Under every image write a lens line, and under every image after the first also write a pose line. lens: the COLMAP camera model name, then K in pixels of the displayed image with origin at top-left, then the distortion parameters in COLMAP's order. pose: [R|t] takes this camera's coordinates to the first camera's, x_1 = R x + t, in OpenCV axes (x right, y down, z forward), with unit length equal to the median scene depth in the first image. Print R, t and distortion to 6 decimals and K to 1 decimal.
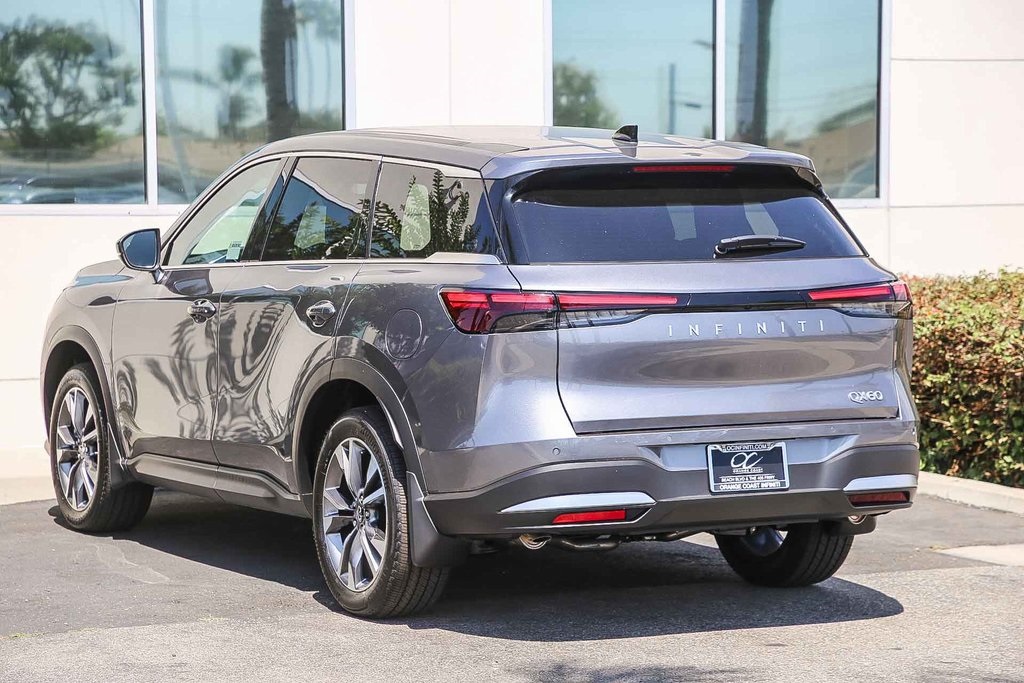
lens RADIAL K [[3048.7, 0, 511.1], [0, 3048.7, 343.5], [0, 0, 1]] dist [0.696798, 0.000000]
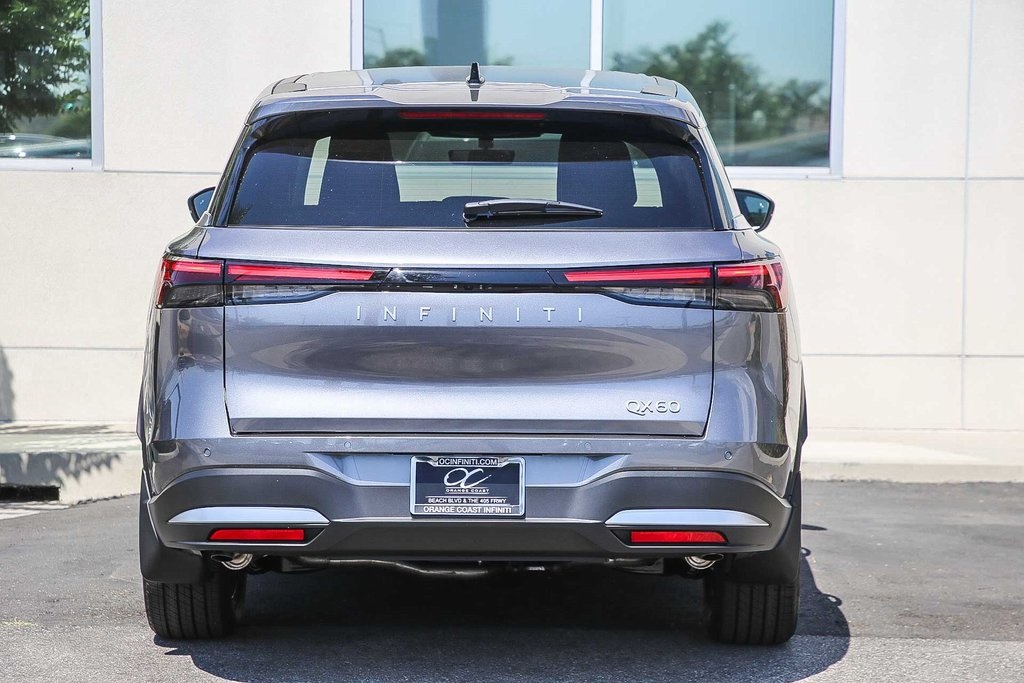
lens RADIAL K [[3048.7, 0, 515.0], [0, 3048.7, 340.6], [0, 0, 1]] dist [0.696798, 0.000000]
pose [[0.873827, 0.041596, -0.484454, 0.476738], [-0.037911, 0.999130, 0.017406, -0.012337], [0.484757, 0.003156, 0.874643, 0.306629]]
